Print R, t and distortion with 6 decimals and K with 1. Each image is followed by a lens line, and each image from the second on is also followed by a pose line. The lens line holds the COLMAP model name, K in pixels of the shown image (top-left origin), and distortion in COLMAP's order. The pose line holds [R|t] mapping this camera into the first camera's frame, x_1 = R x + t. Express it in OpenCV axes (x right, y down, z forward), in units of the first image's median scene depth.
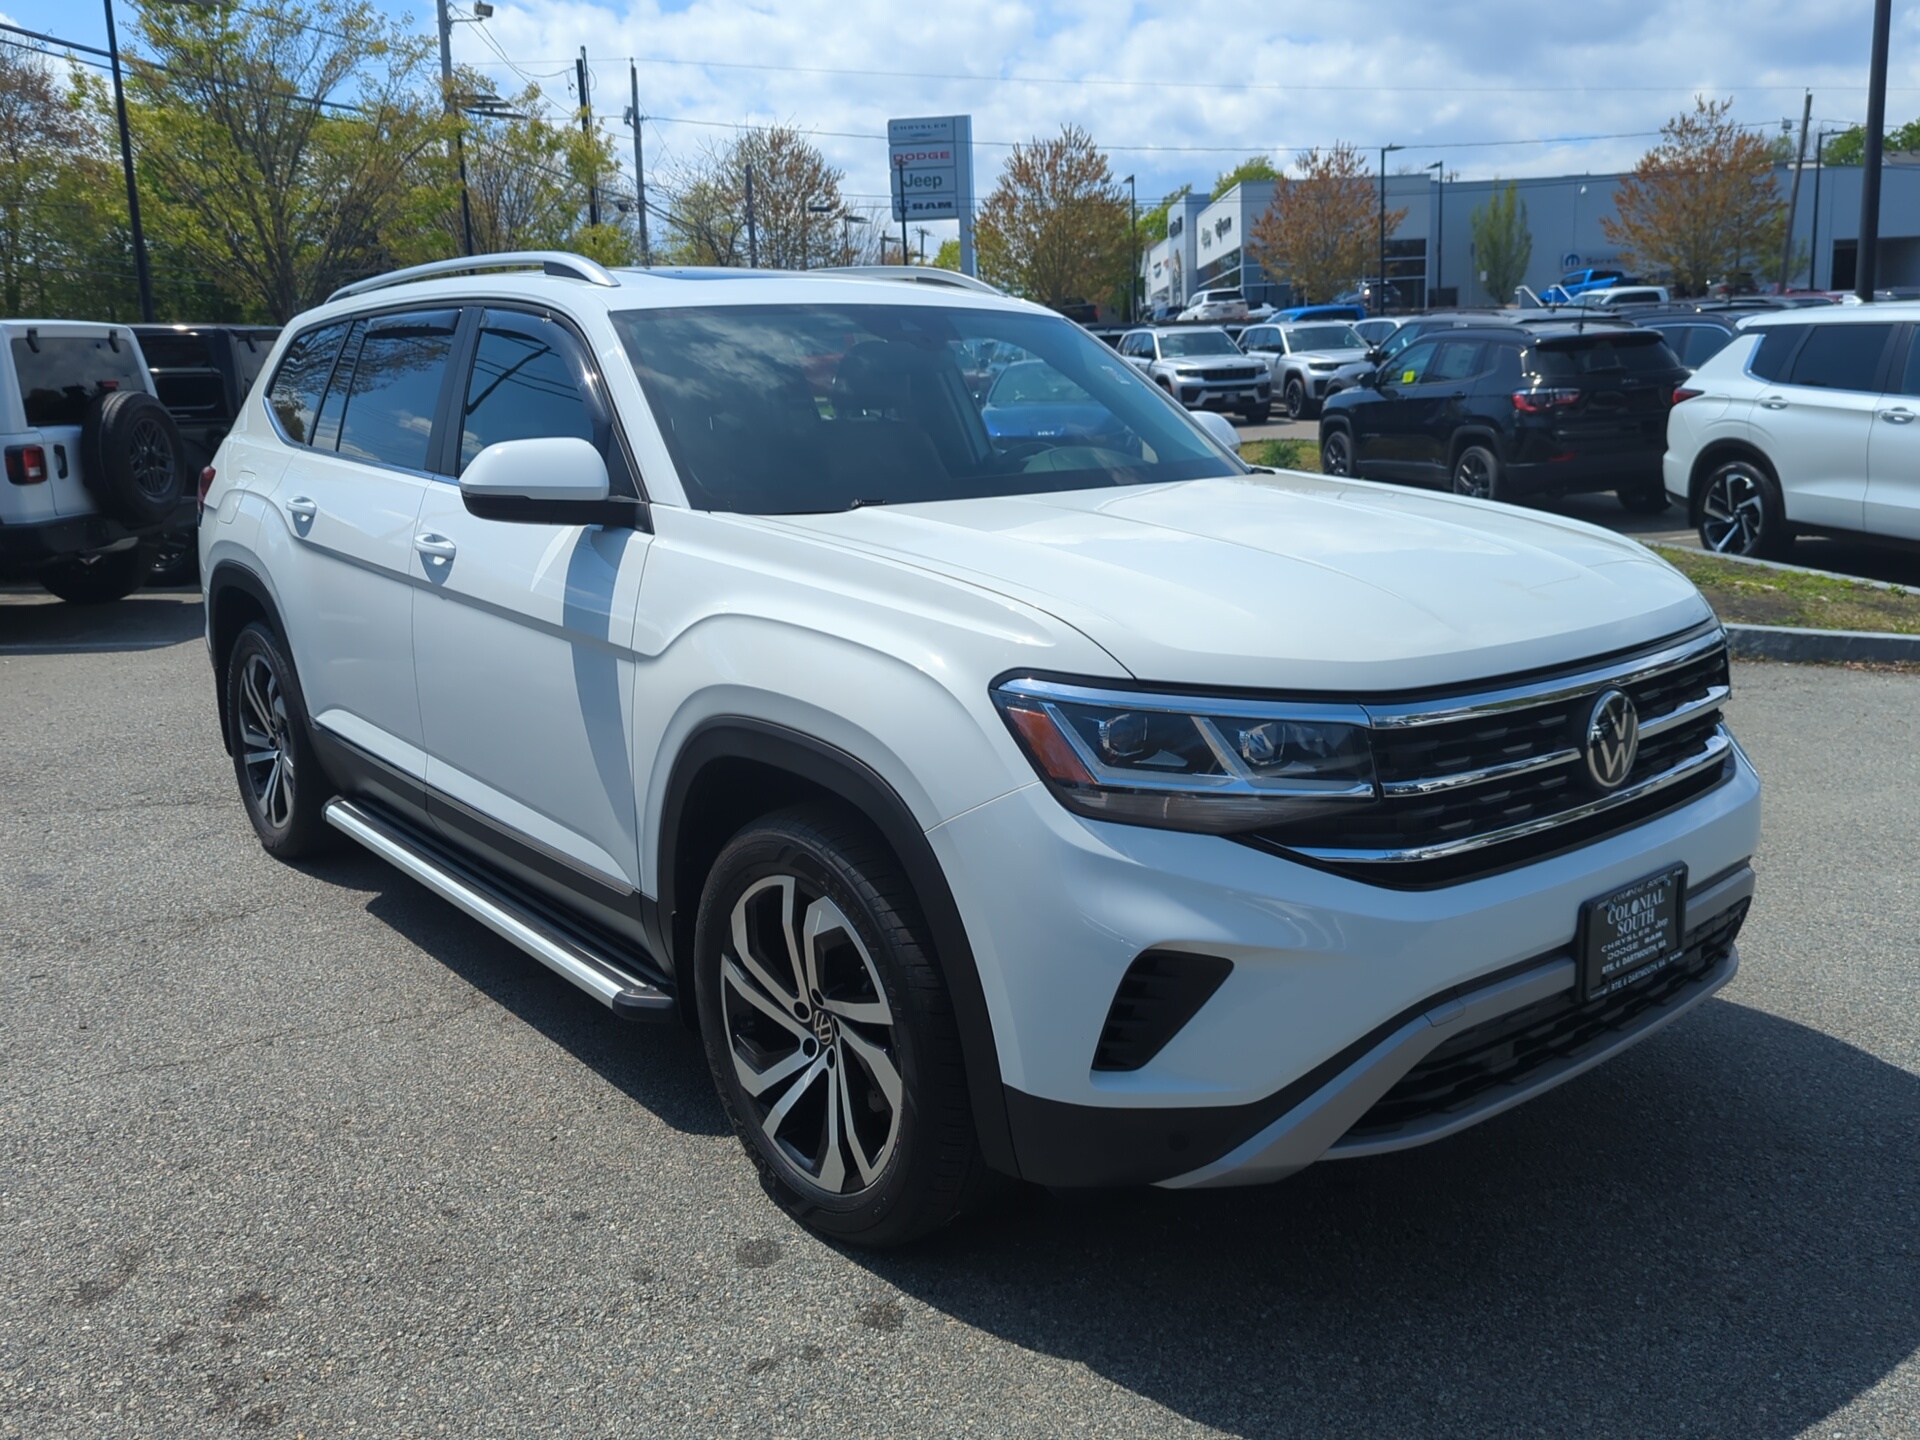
lens RADIAL K [[1561.7, 0, 969.5], [0, 1561.7, 689.1], [0, 0, 1]] dist [0.063462, -0.066119]
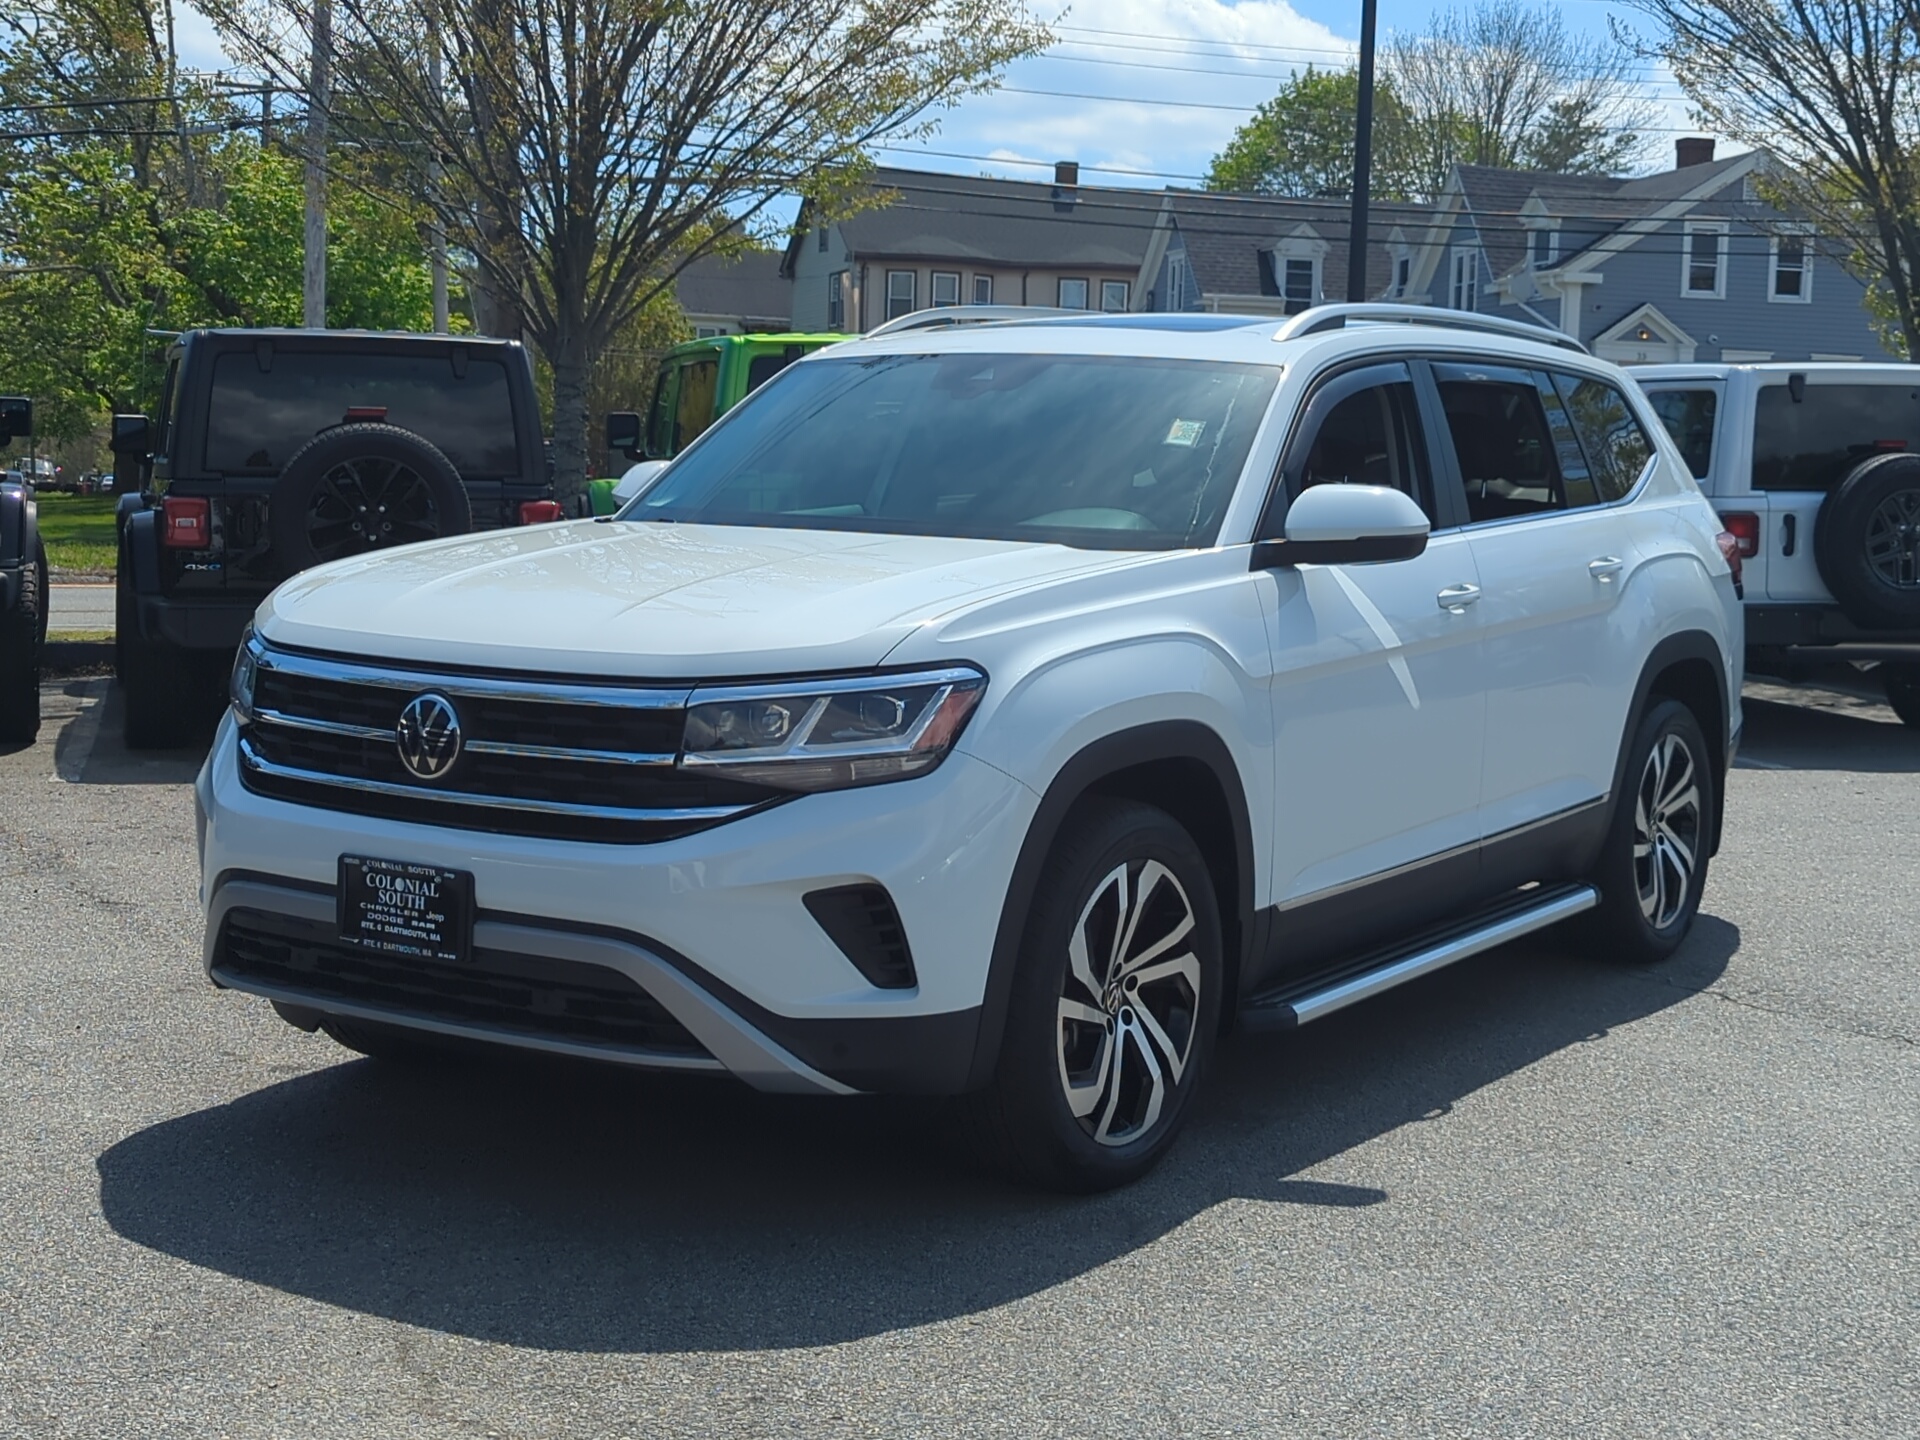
lens RADIAL K [[2706.5, 0, 958.0], [0, 2706.5, 633.6], [0, 0, 1]] dist [0.233468, -1.074178]
pose [[0.273287, 0.093020, -0.957424, 2.346159], [-0.213370, 0.976381, 0.033957, -0.186046], [0.937970, 0.195006, 0.286680, 0.765443]]
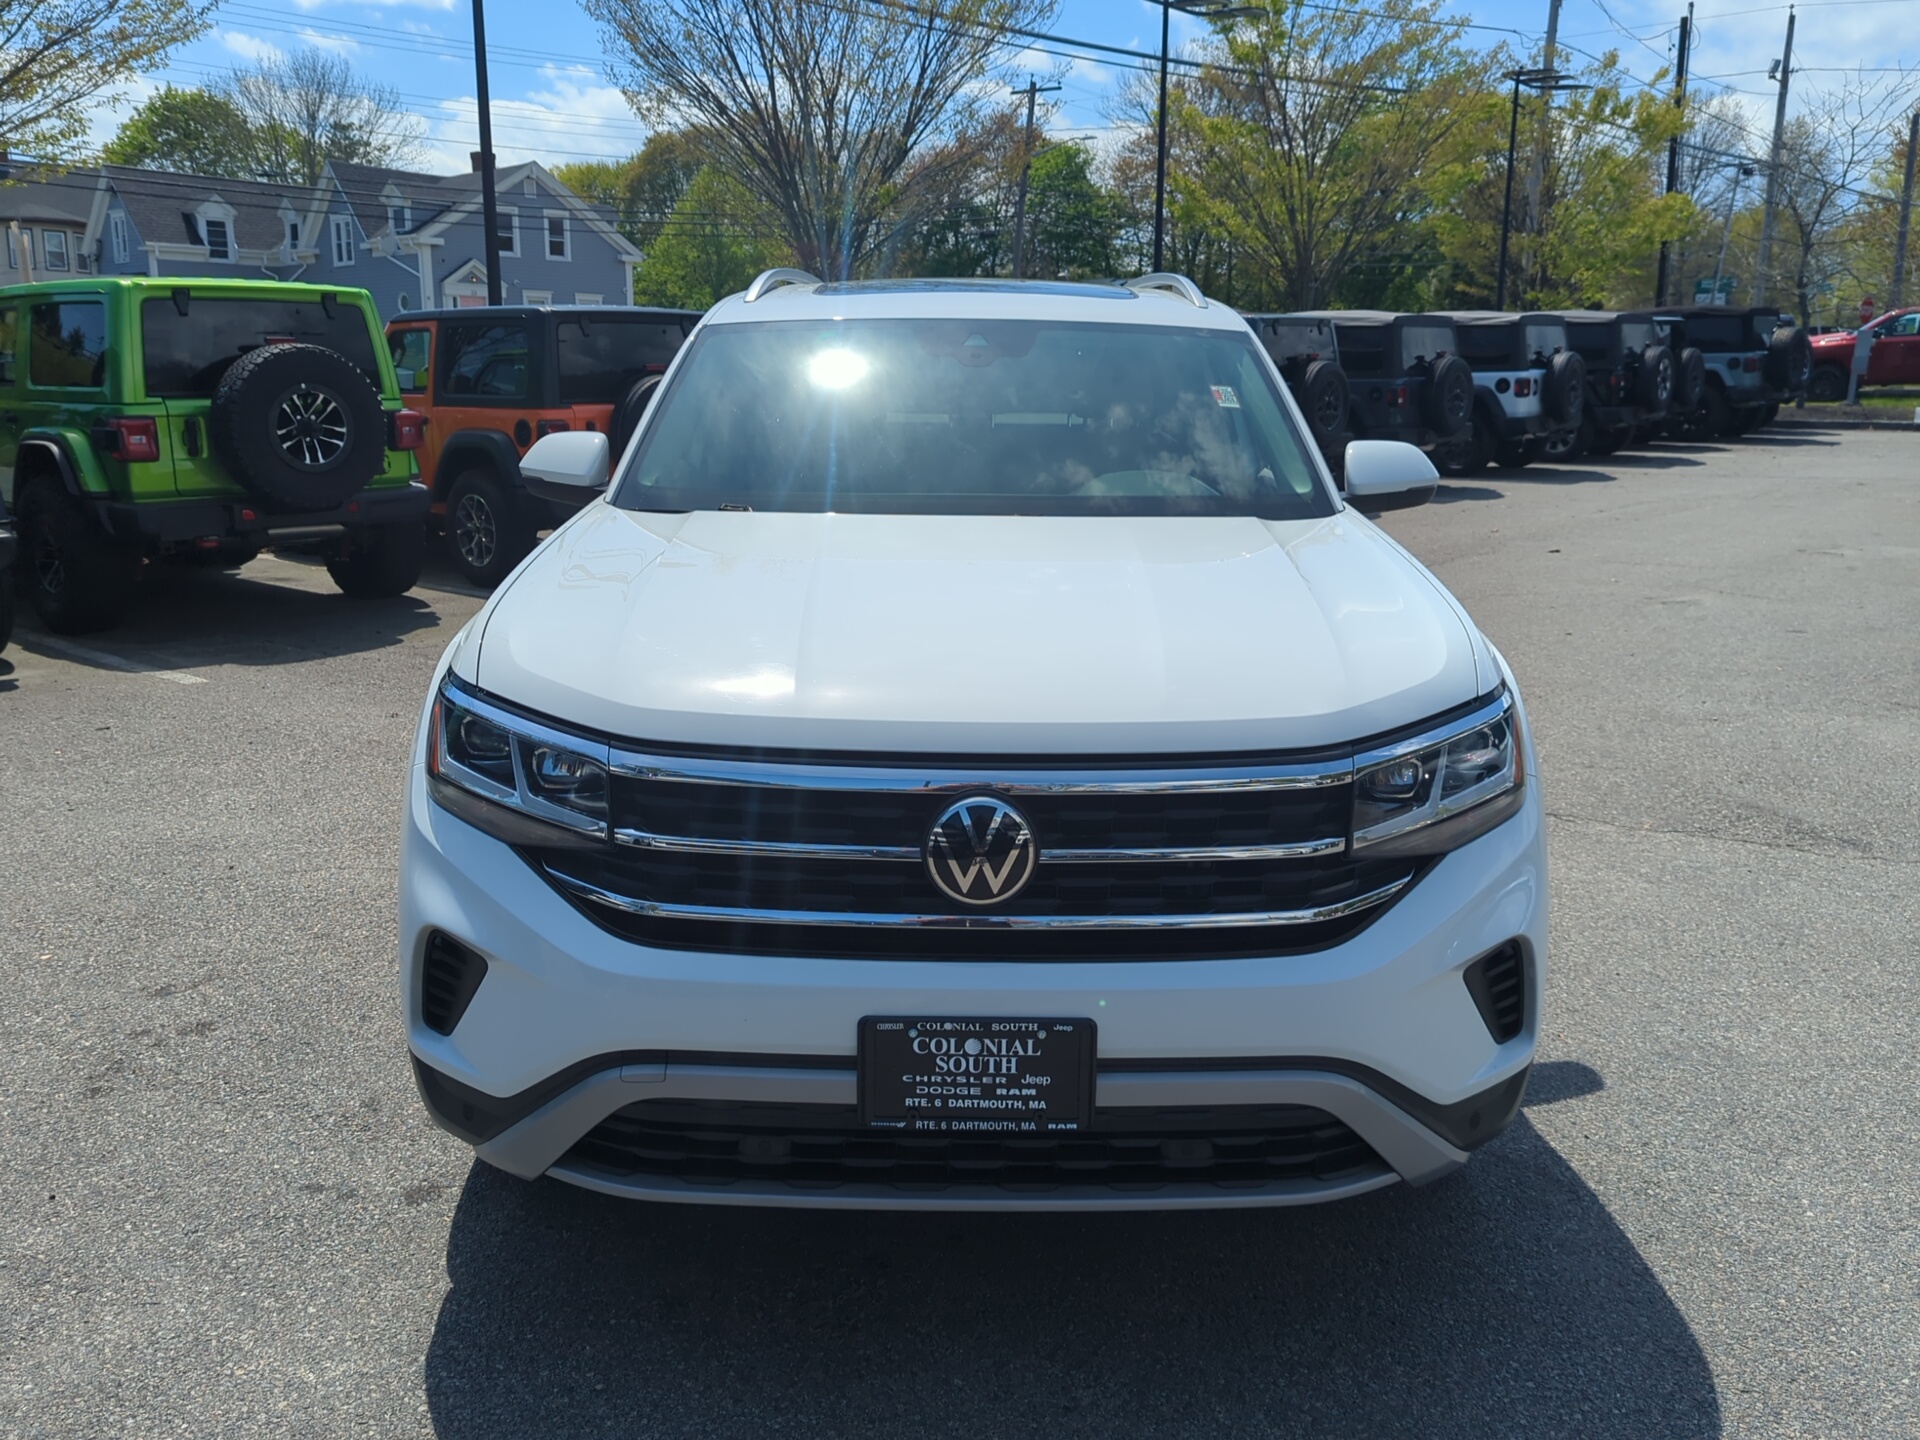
lens RADIAL K [[1561.7, 0, 969.5], [0, 1561.7, 689.1], [0, 0, 1]] dist [0.063462, -0.066119]
pose [[0.764572, 0.158828, -0.624663, 0.912311], [-0.149114, 0.986458, 0.068306, -0.112908], [0.627053, 0.040921, 0.777901, 0.313809]]
